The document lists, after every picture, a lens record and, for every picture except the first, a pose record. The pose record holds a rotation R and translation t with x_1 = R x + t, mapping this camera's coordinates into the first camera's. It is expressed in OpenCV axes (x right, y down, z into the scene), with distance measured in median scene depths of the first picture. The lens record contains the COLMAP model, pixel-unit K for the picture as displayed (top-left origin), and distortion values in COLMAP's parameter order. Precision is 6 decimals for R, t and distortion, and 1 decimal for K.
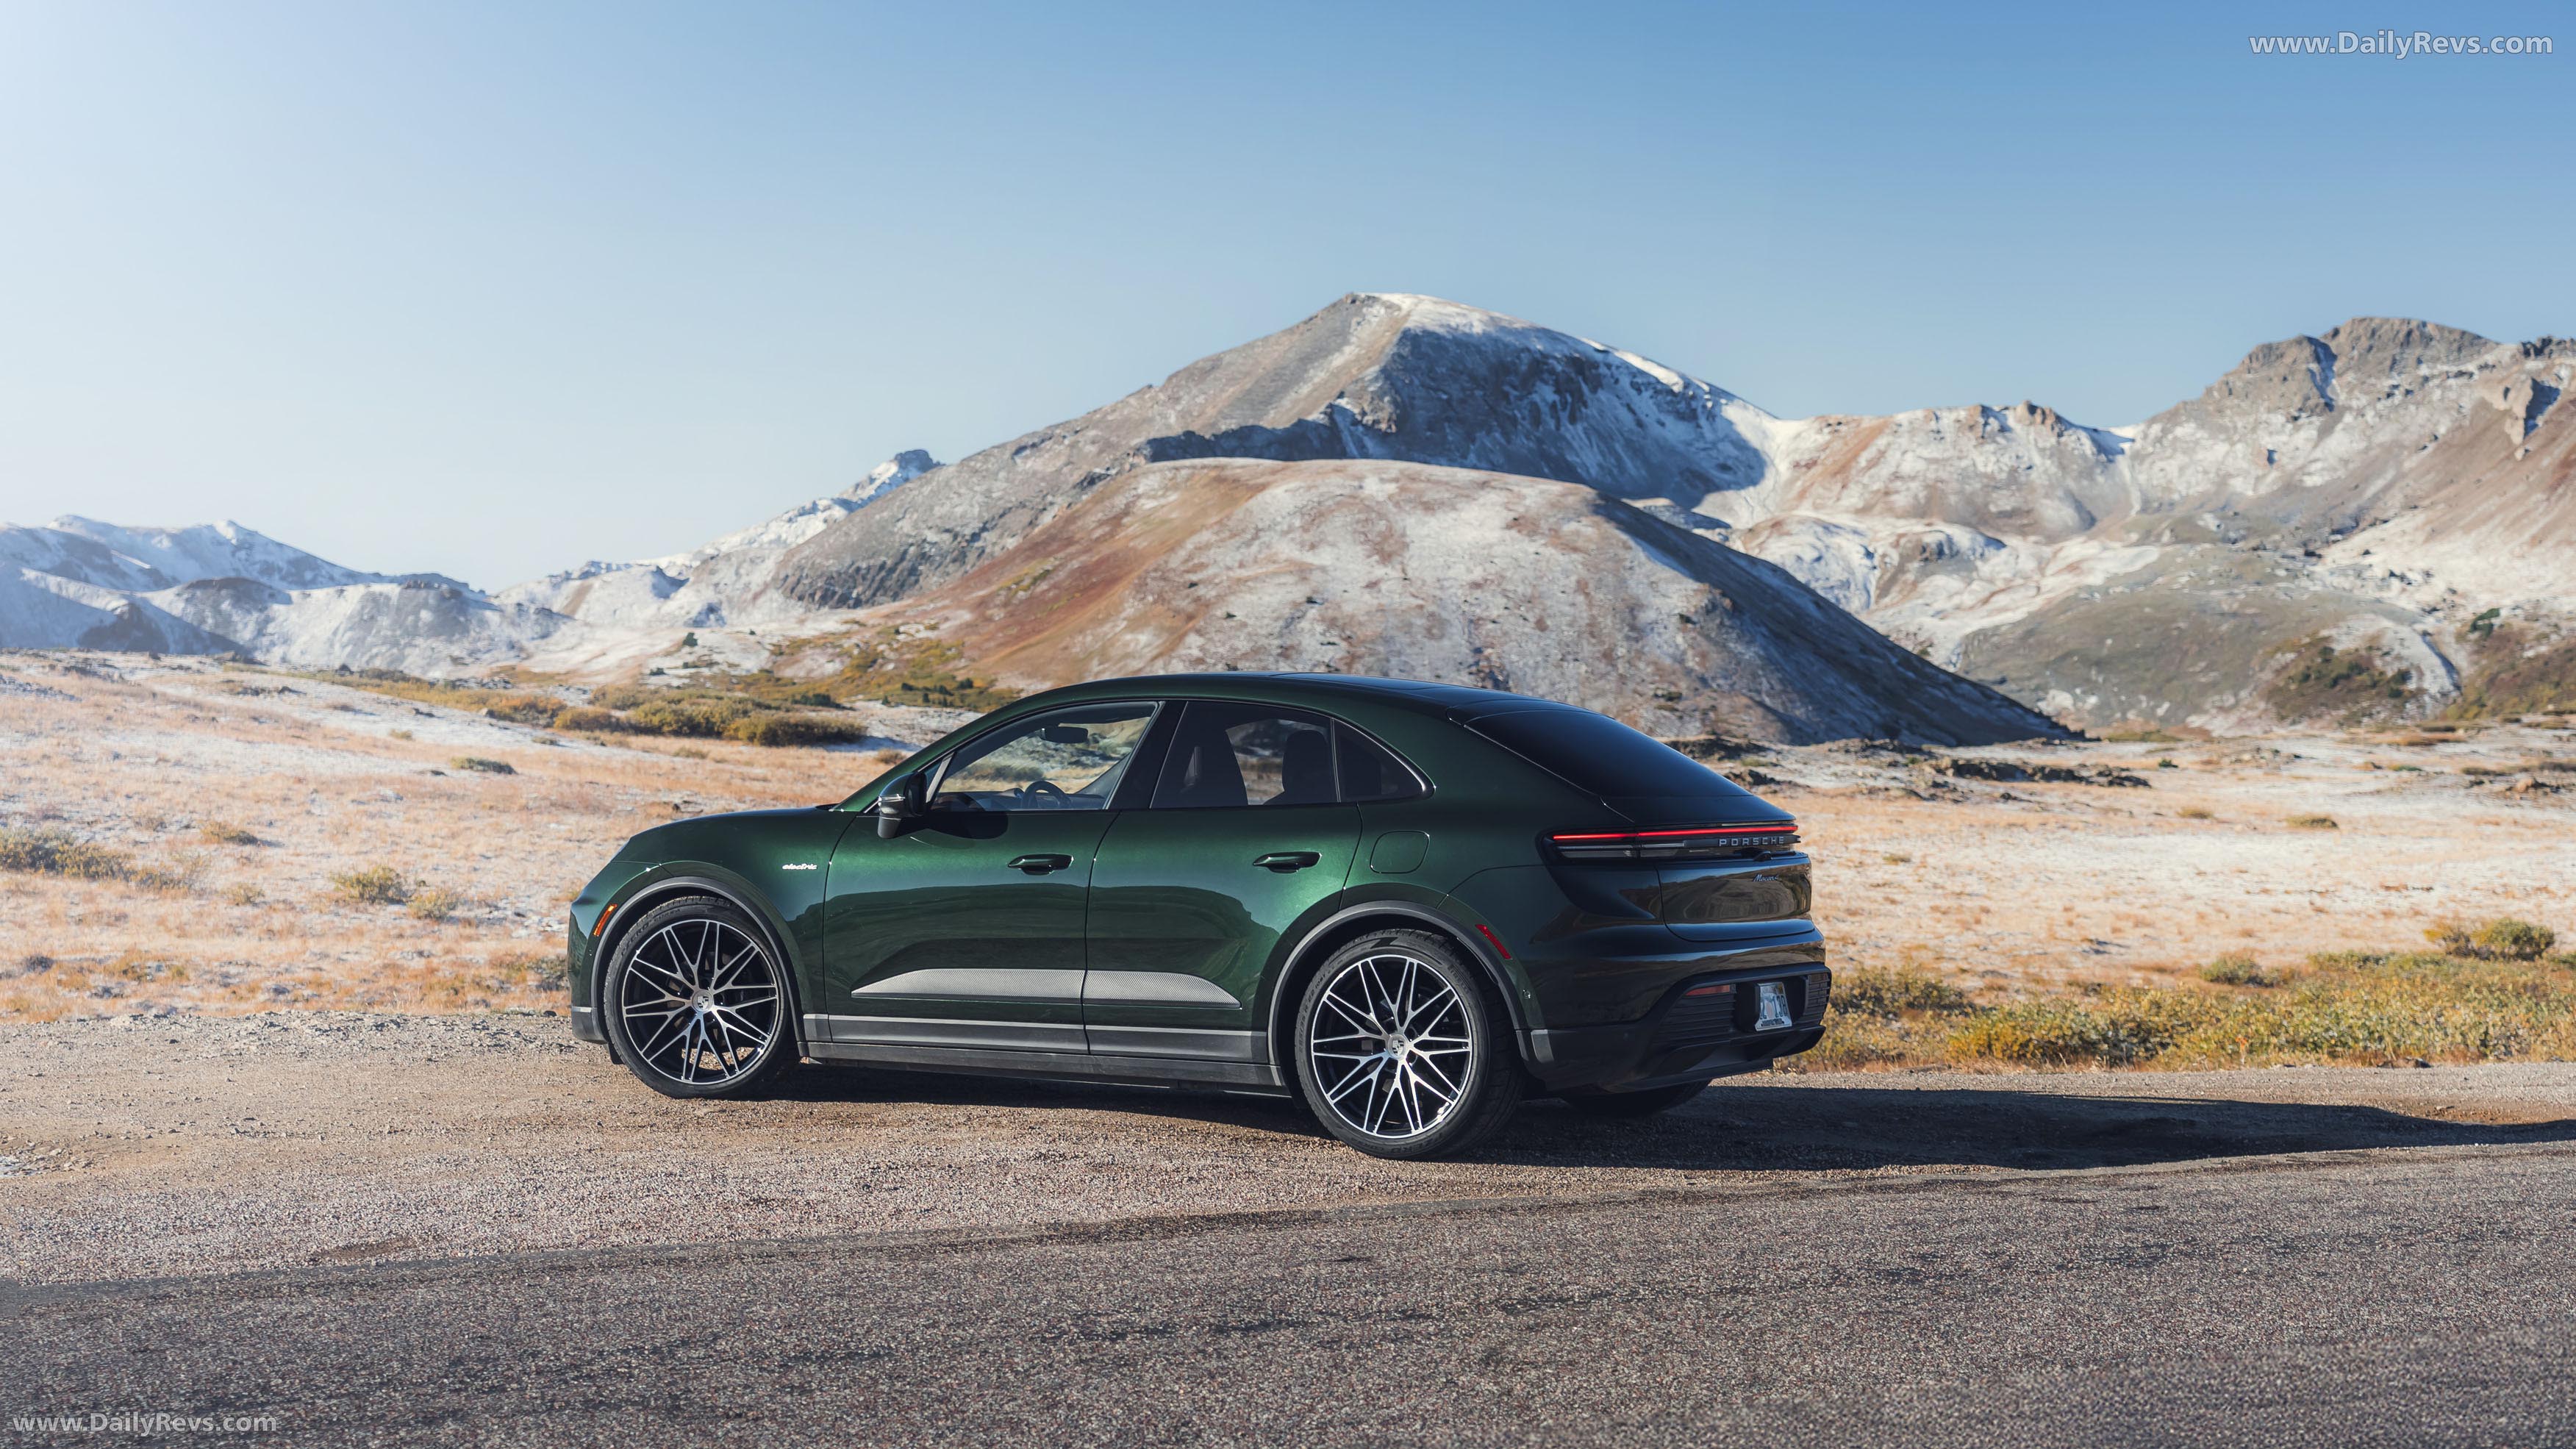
lens RADIAL K [[4033.5, 0, 1288.0], [0, 4033.5, 724.5], [0, 0, 1]] dist [0.030383, -0.012097]
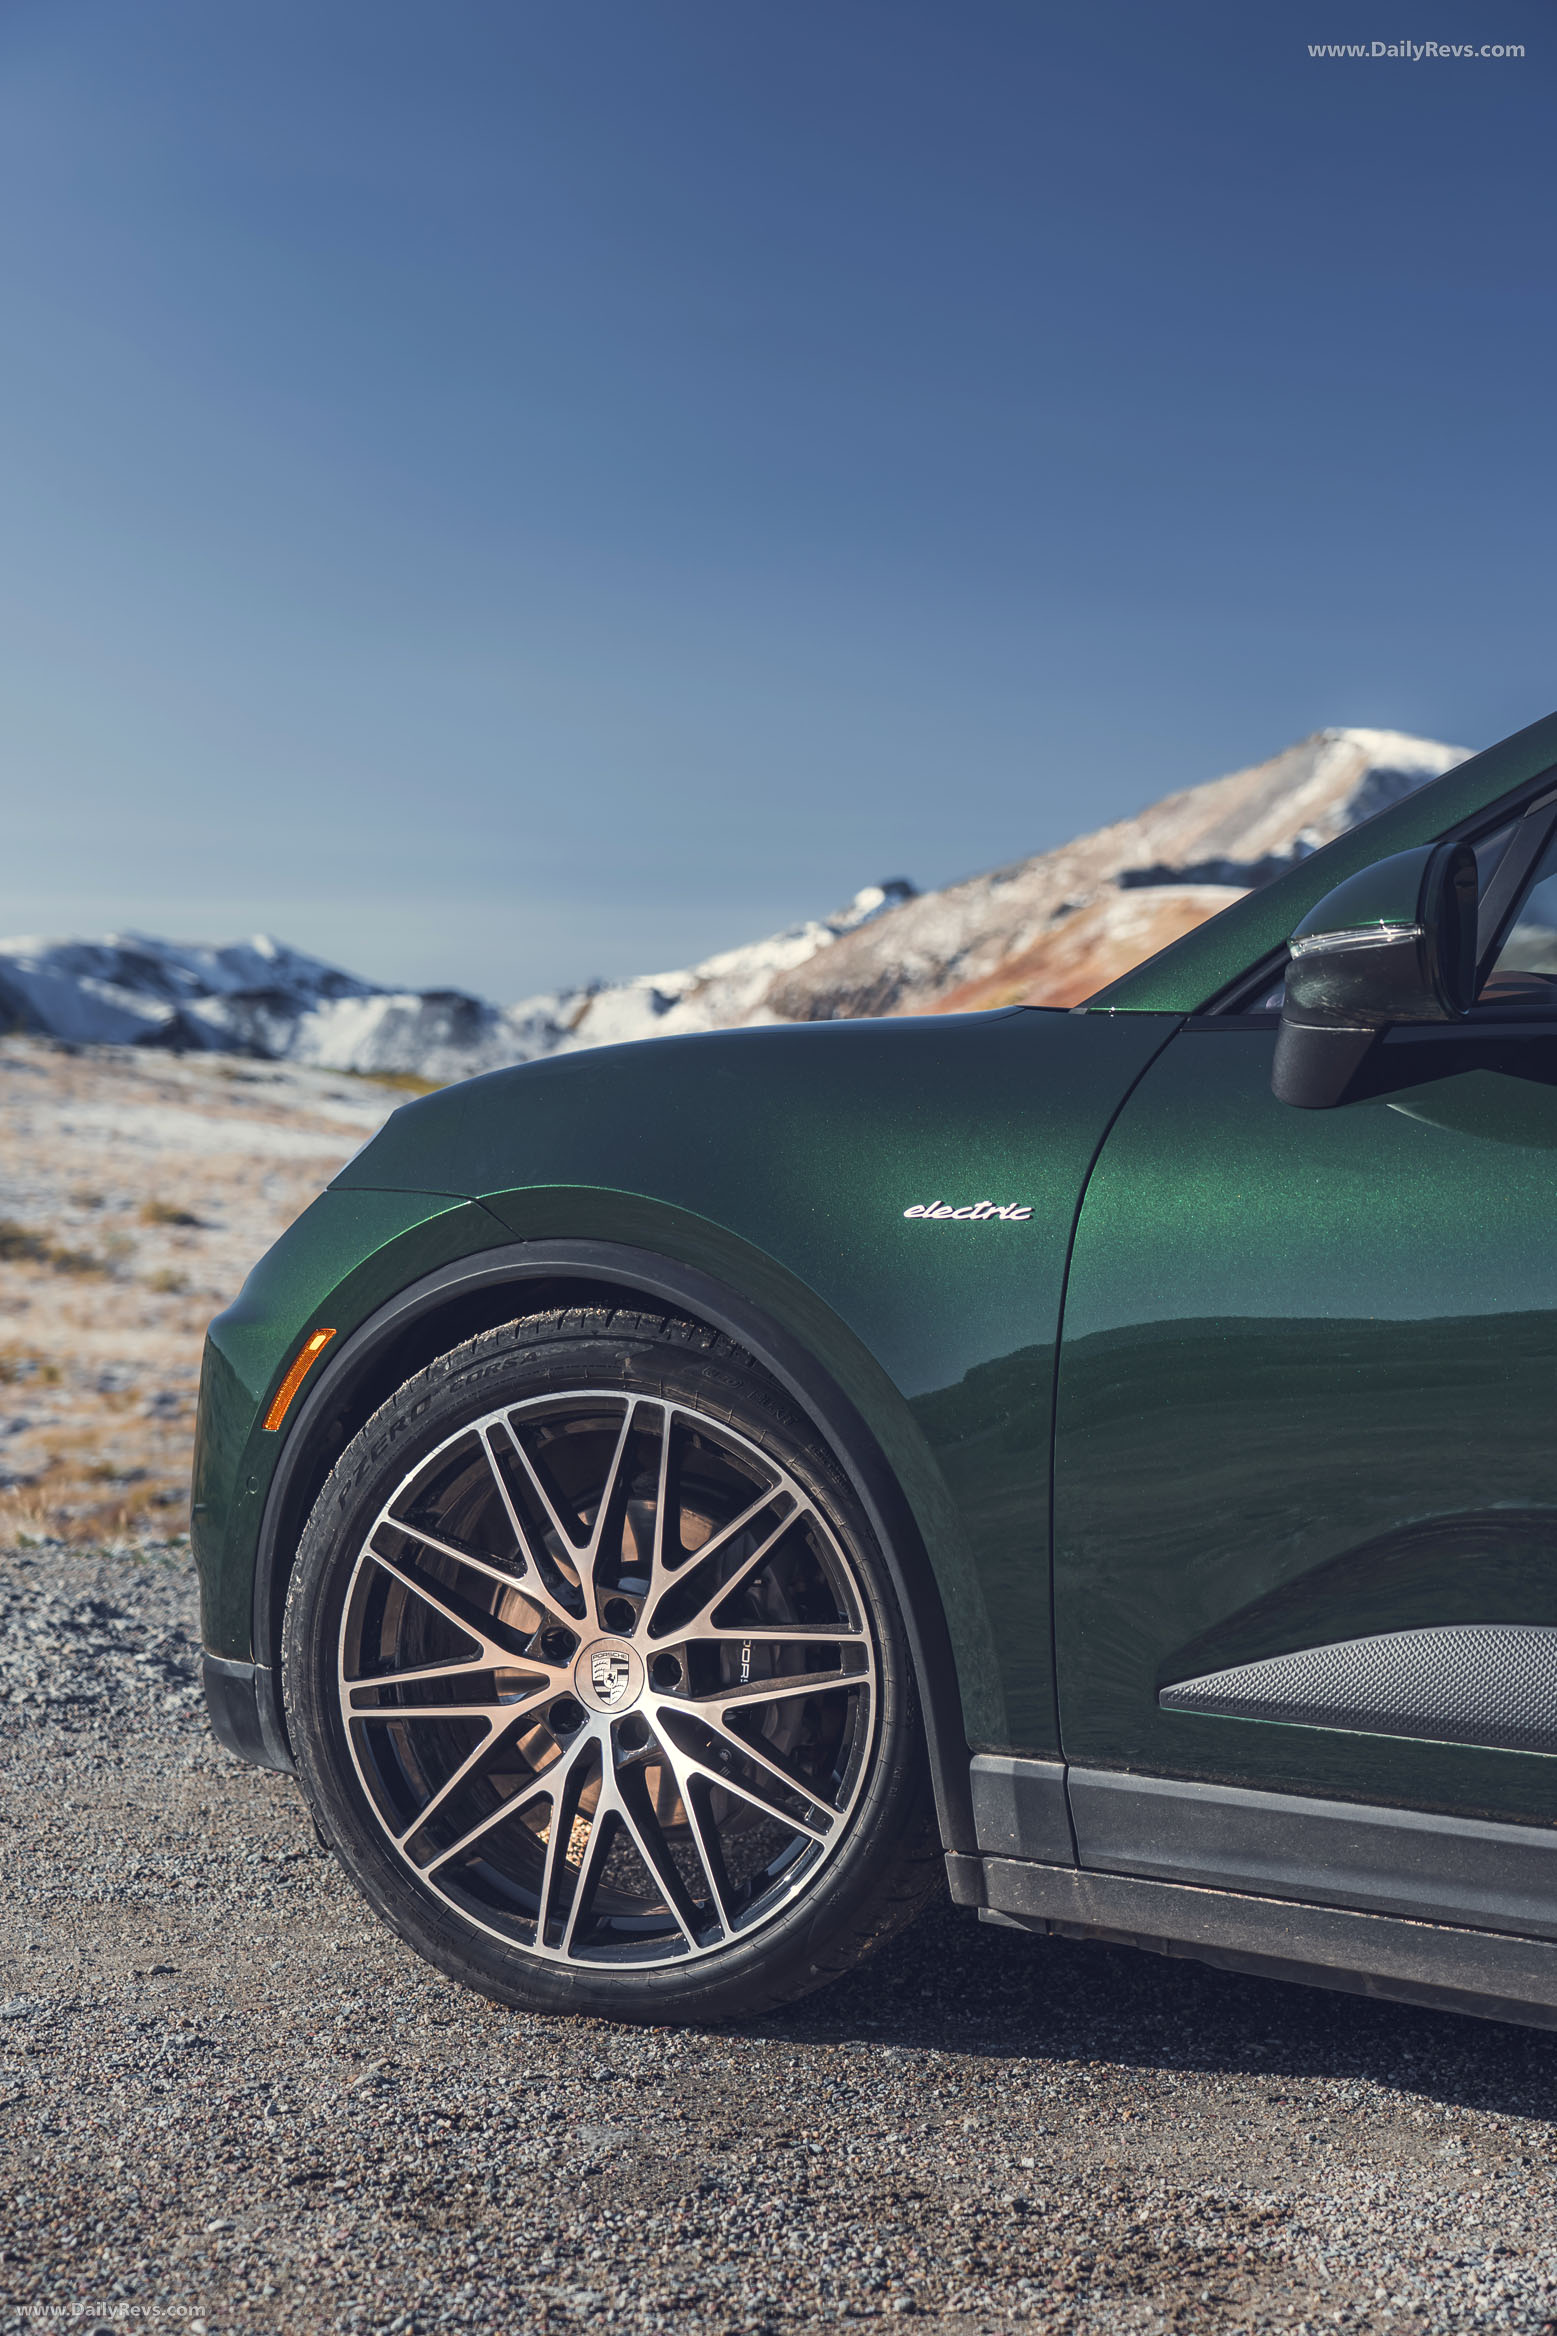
lens RADIAL K [[3580.0, 0, 778.5], [0, 3580.0, 1168.0], [0, 0, 1]] dist [-0.001223, -0.003408]
pose [[0.992481, 0.019513, -0.120836, -0.028958], [-0.018893, 0.999802, 0.006281, 0.008612], [0.120935, -0.003951, 0.992653, 0.210402]]
